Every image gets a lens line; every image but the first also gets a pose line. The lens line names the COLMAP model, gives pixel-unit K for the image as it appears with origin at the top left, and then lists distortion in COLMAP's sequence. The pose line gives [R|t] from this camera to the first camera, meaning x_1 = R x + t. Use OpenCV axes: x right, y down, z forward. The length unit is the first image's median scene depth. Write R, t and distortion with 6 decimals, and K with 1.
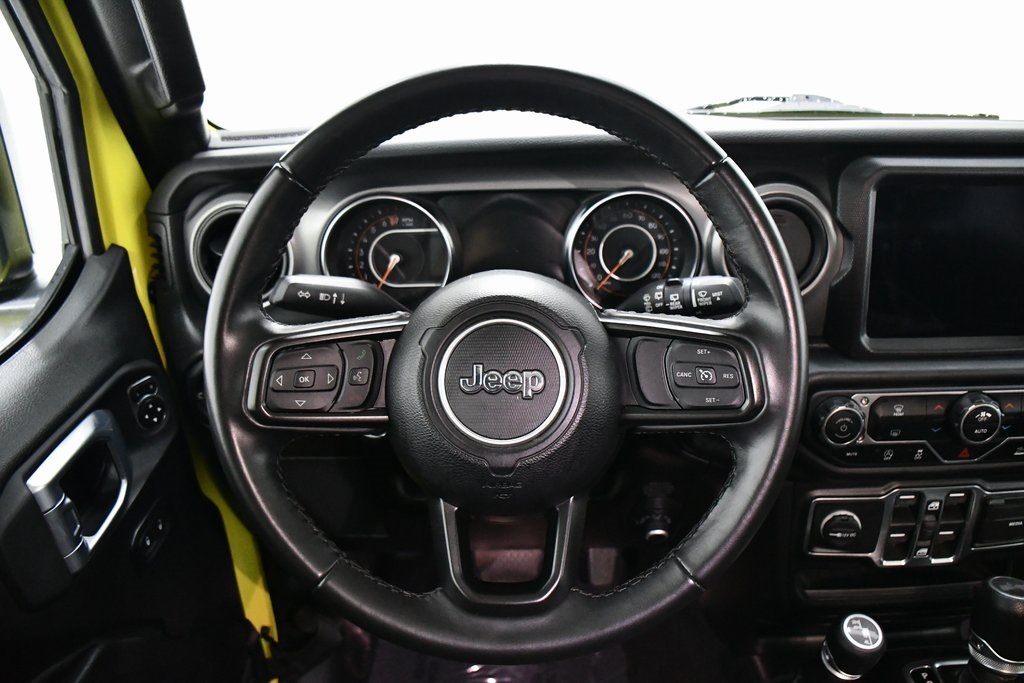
lens RADIAL K [[757.6, 0, 514.9], [0, 757.6, 320.5], [0, 0, 1]] dist [-0.152644, 0.069499]
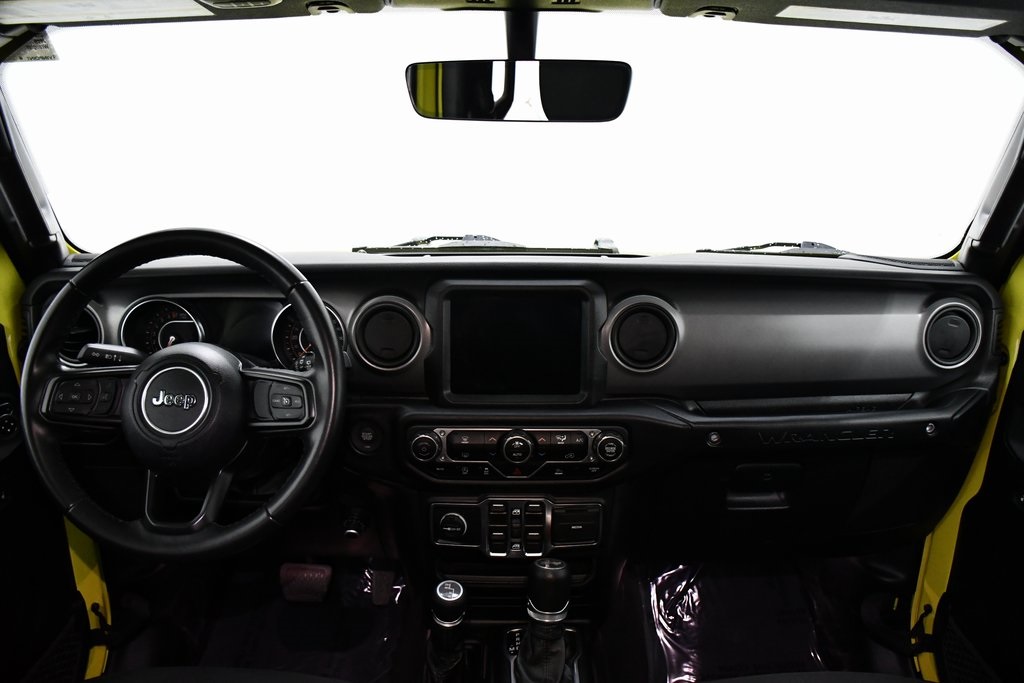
lens RADIAL K [[757.6, 0, 514.9], [0, 757.6, 320.5], [0, 0, 1]] dist [-0.152644, 0.069499]
pose [[0.999427, 0.023091, 0.024751, 0.585201], [-0.019345, 0.989658, -0.142139, 0.097470], [-0.027777, 0.141578, 0.989537, -0.625447]]
